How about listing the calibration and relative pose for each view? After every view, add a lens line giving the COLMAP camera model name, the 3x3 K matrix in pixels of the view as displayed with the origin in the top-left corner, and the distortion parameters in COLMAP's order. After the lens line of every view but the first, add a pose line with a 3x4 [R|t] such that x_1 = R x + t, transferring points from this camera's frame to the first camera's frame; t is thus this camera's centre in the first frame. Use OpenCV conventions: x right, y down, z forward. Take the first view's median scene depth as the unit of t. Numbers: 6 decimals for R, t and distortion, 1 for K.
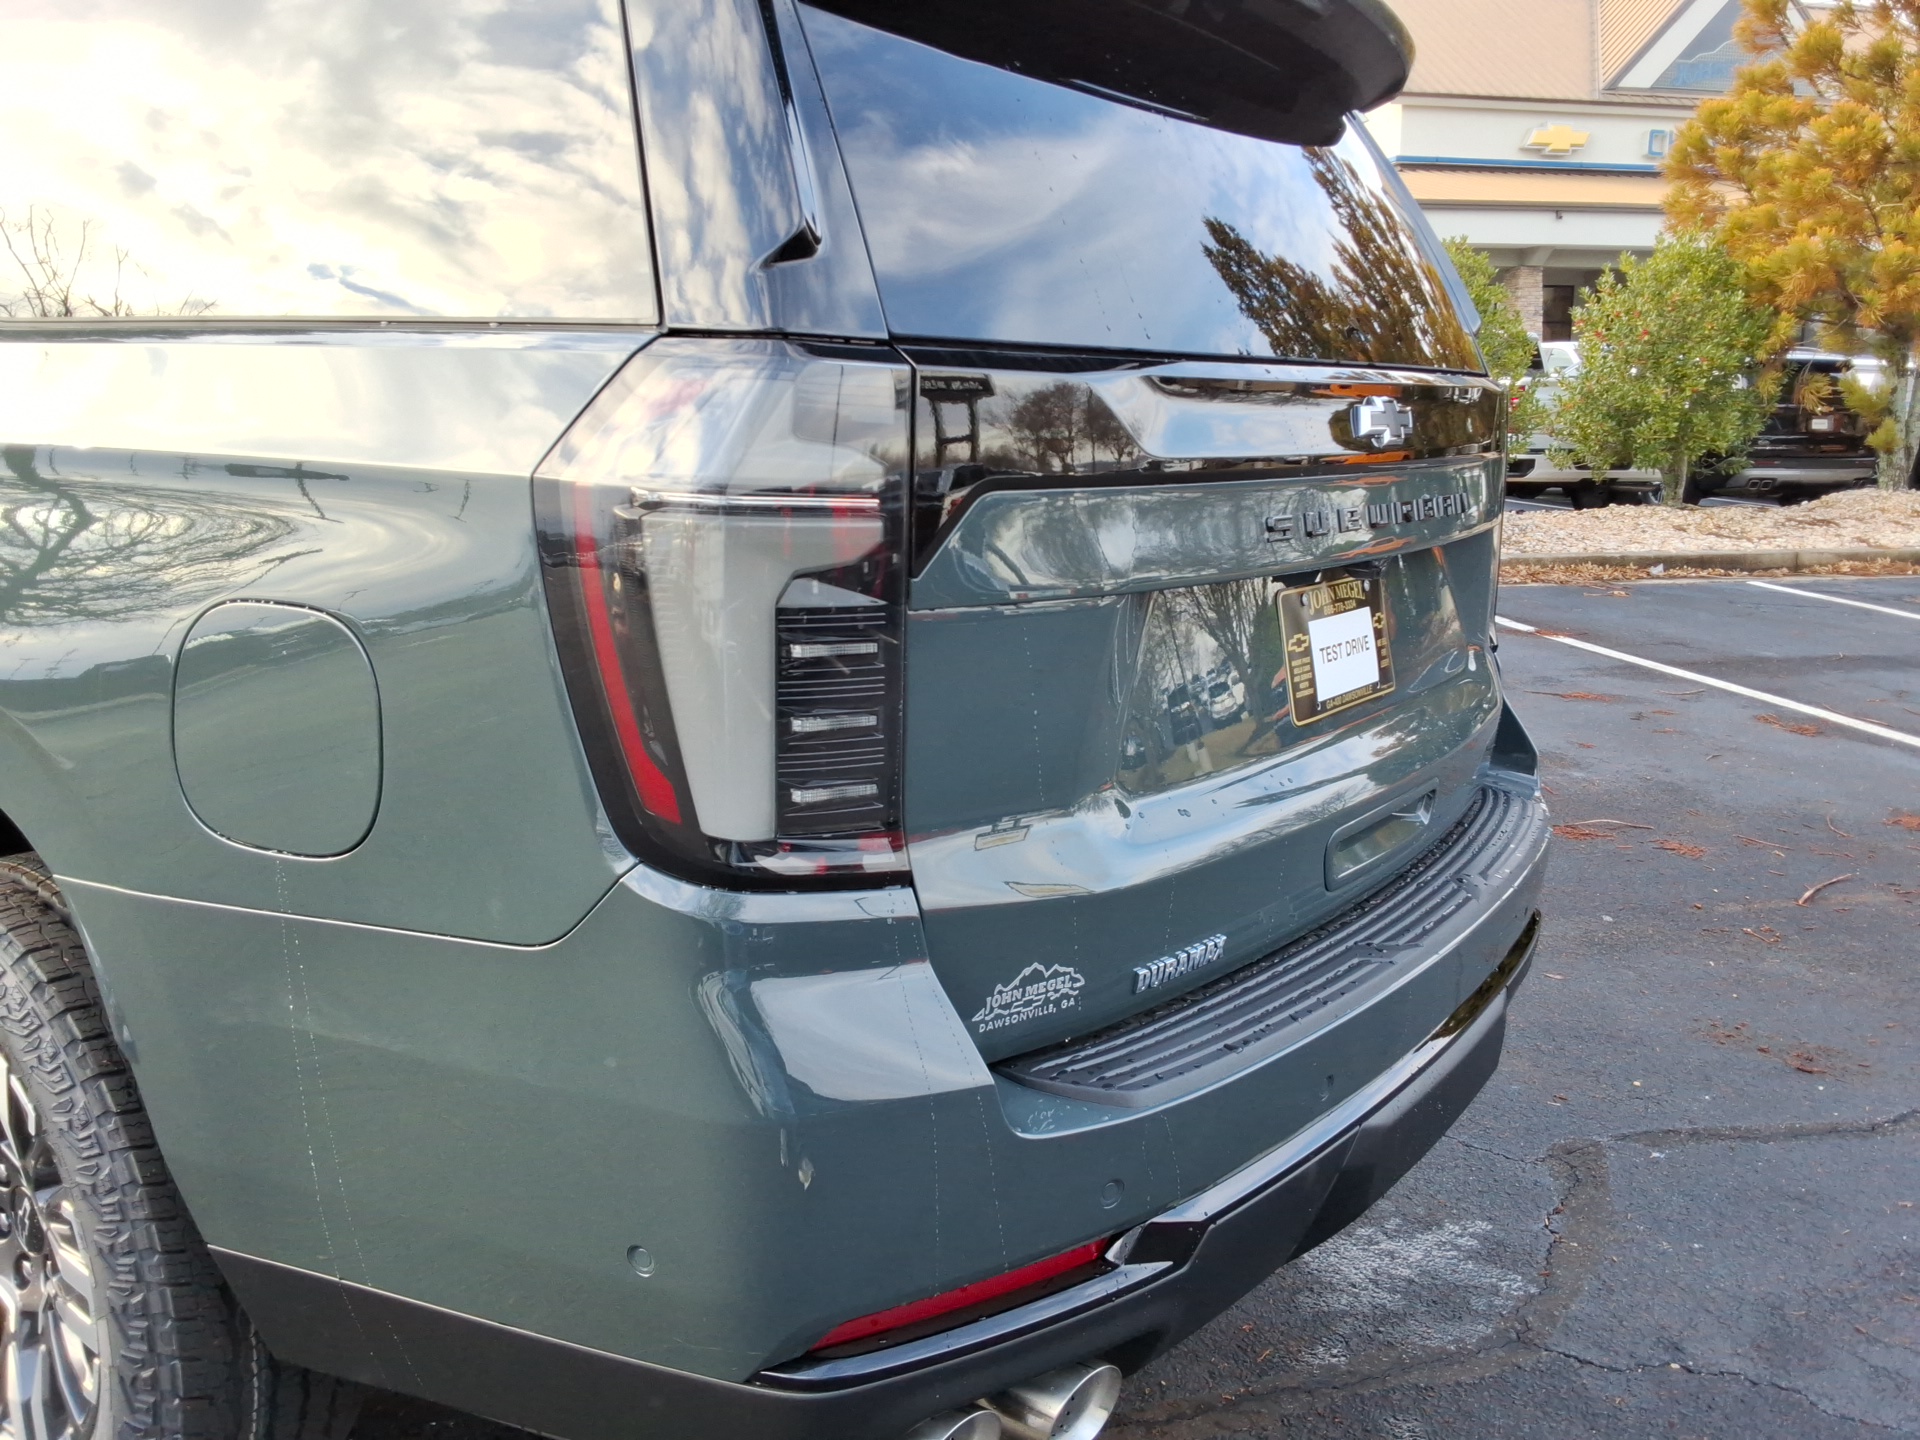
lens RADIAL K [[1525.6, 0, 972.2], [0, 1525.6, 700.5], [0, 0, 1]] dist [0.130321, -0.208776]
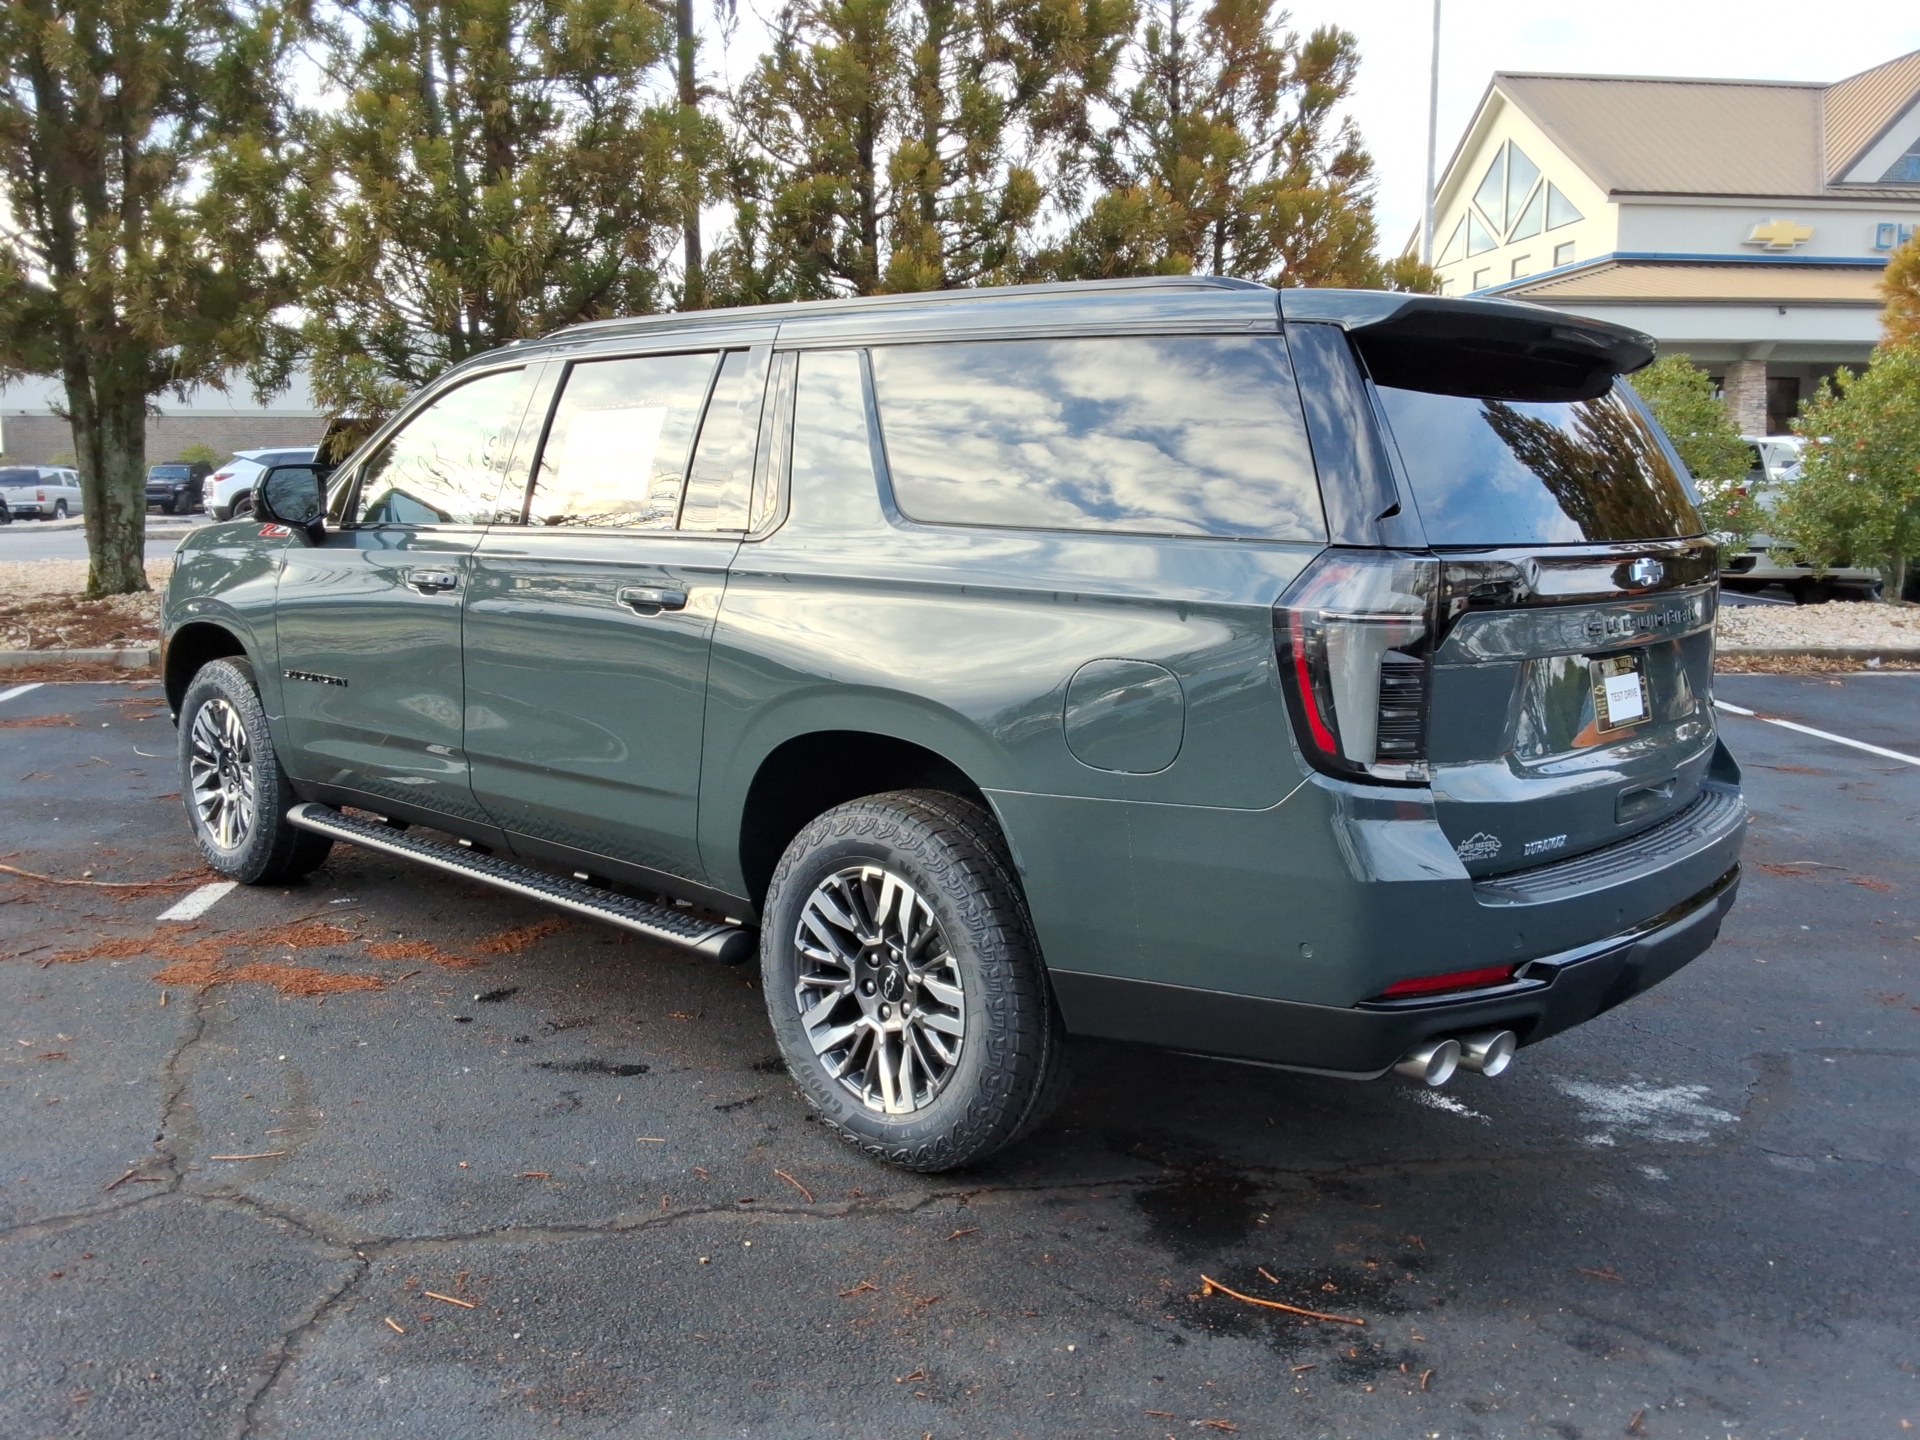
lens RADIAL K [[1542.8, 0, 962.5], [0, 1542.8, 706.4], [0, 0, 1]] dist [0.112379, -0.167846]
pose [[0.992283, 0.017753, -0.122717, -0.179533], [-0.023964, 0.998495, -0.049325, 0.052823], [0.121657, 0.051885, 0.991215, -0.544347]]
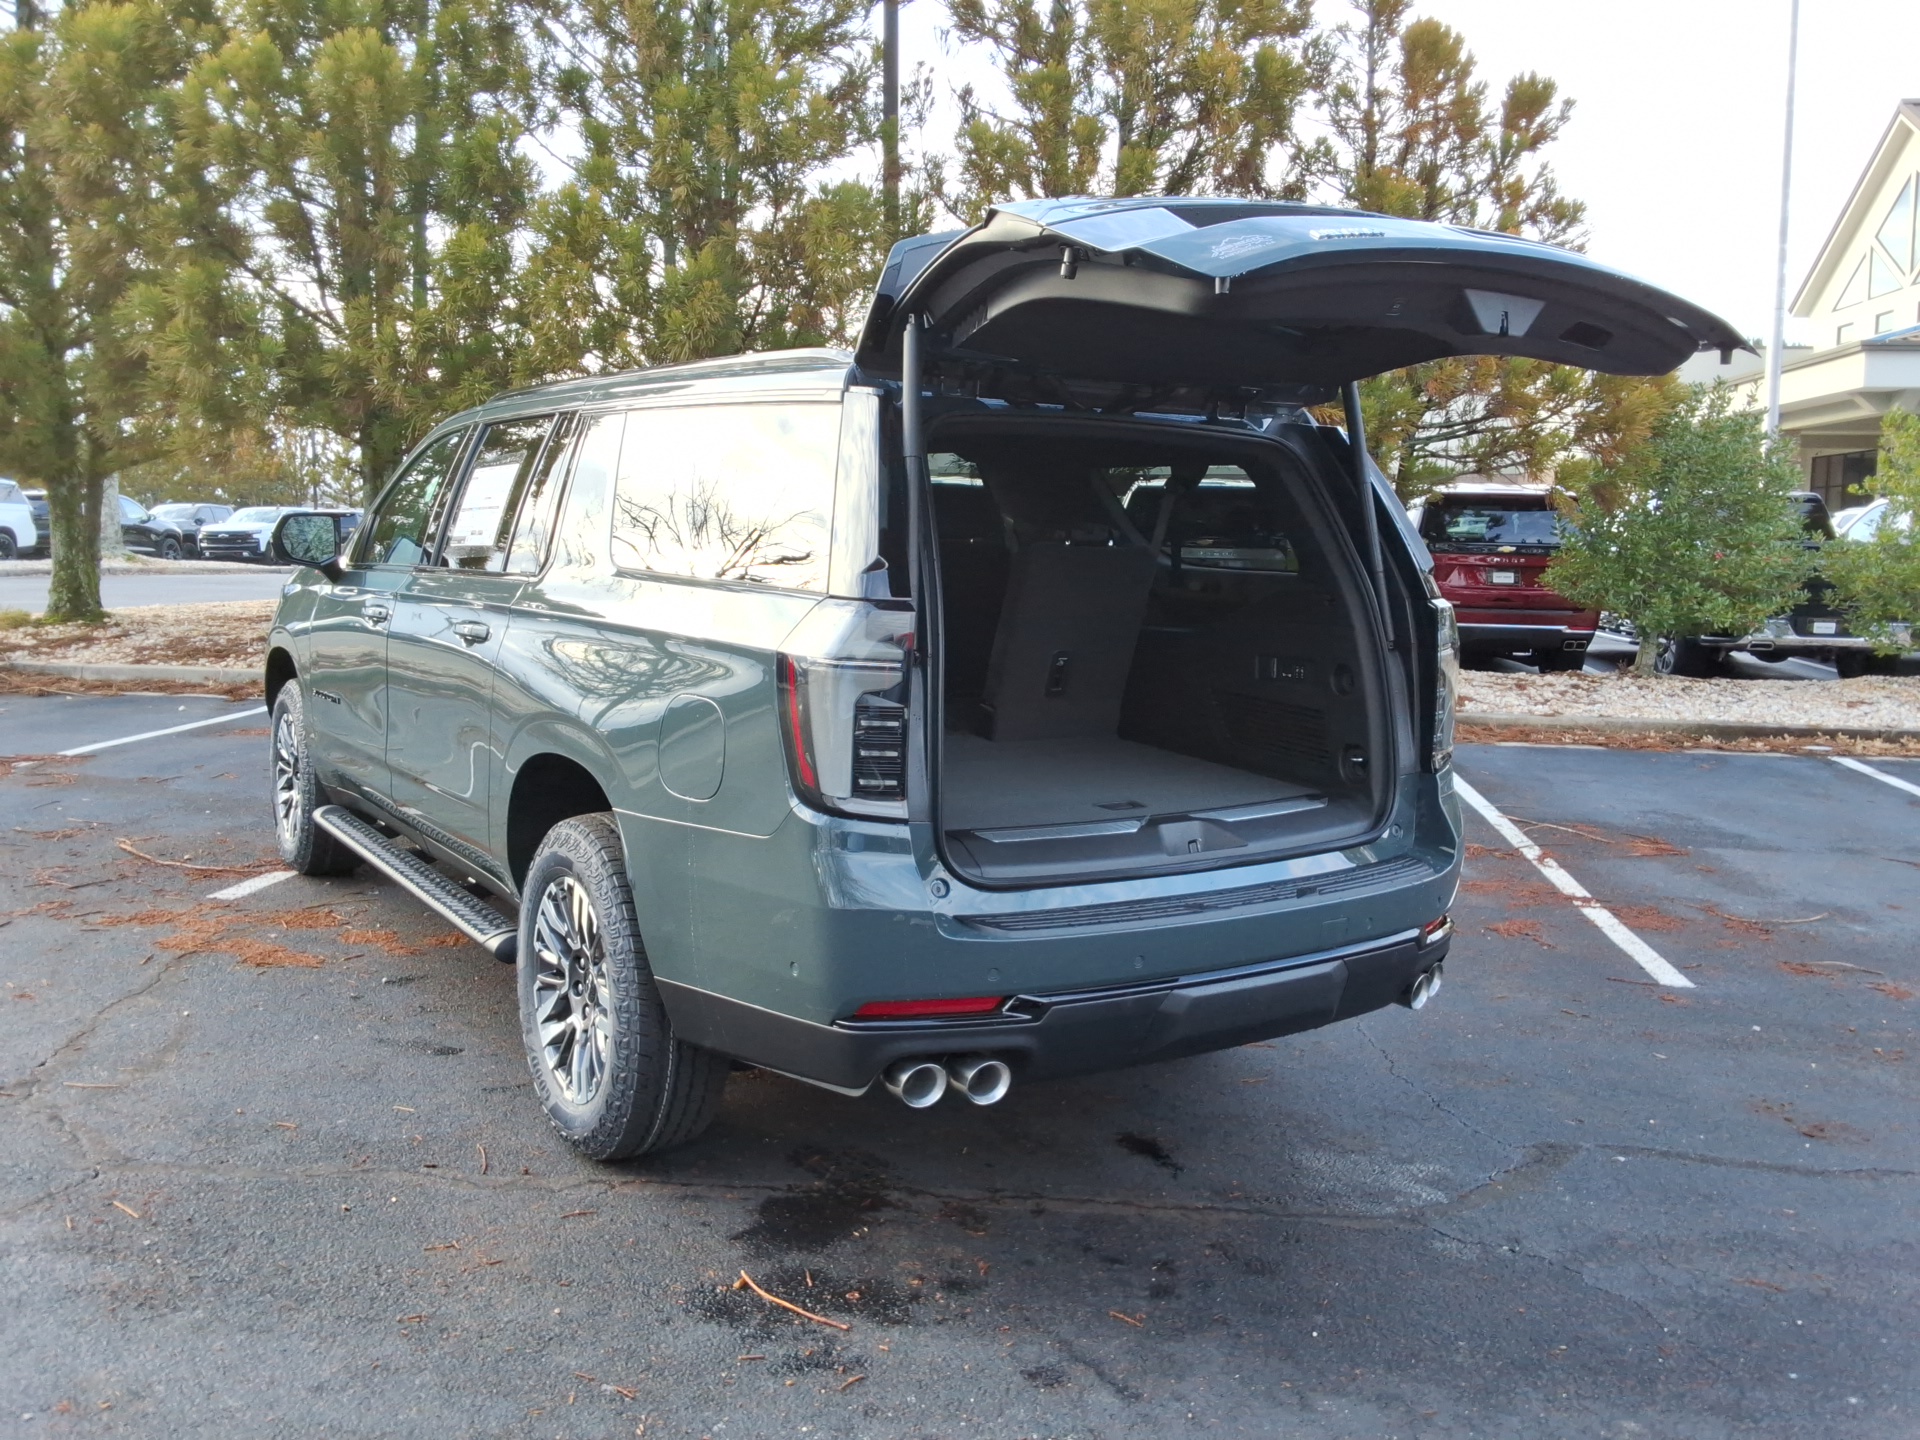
lens RADIAL K [[1543.1, 0, 970.2], [0, 1543.1, 704.2], [0, 0, 1]] dist [0.111182, -0.152731]
pose [[0.934185, 0.050730, -0.353163, 0.362995], [-0.081051, 0.994135, -0.071593, 0.040087], [0.347460, 0.095506, 0.932818, -0.501113]]
